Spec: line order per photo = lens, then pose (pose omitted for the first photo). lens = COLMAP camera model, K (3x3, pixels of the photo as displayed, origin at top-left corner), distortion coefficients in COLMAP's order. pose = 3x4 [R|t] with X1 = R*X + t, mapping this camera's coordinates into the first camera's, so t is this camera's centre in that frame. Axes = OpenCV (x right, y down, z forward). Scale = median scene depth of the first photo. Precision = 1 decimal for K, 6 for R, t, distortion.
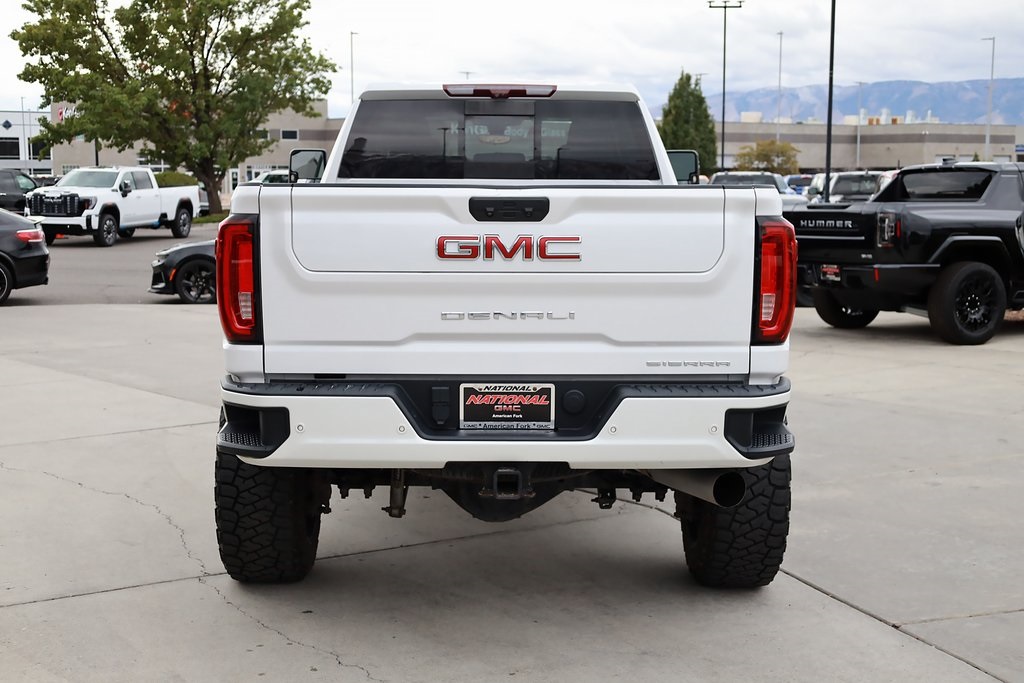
lens RADIAL K [[1456.7, 0, 512.0], [0, 1456.7, 341.5], [0, 0, 1]] dist [0.024115, 0.018502]
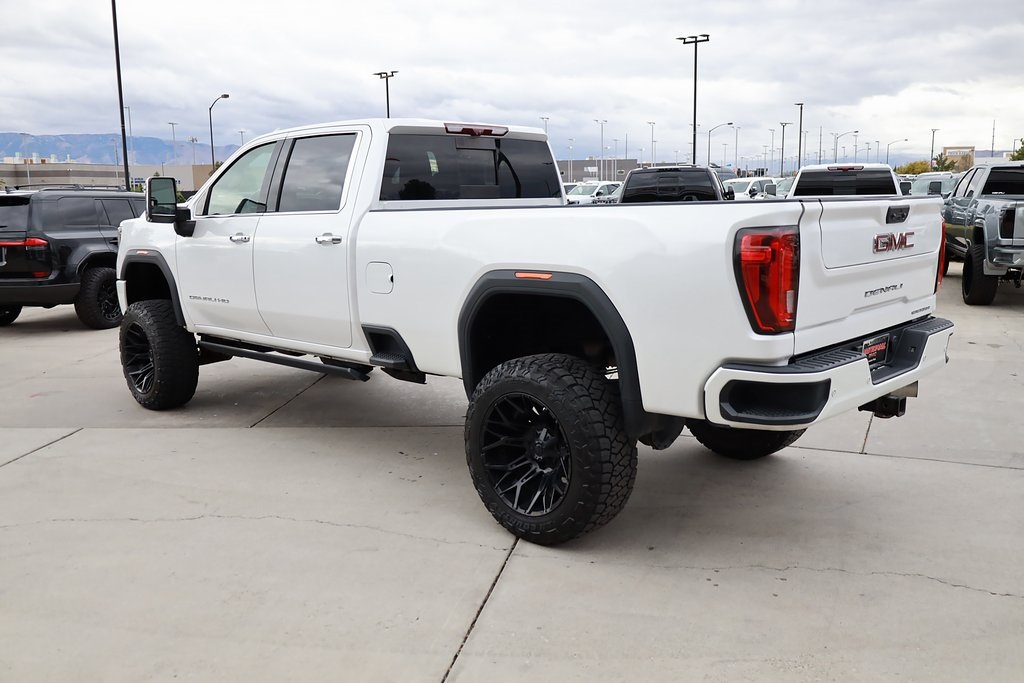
lens RADIAL K [[897.0, 0, 512.0], [0, 897.0, 341.5], [0, 0, 1]] dist [-0.020019, -0.001599]
pose [[0.678451, -0.130208, 0.723015, -0.585449], [0.096393, 0.991437, 0.088097, -0.053494], [-0.728294, 0.009924, 0.685193, 0.436812]]
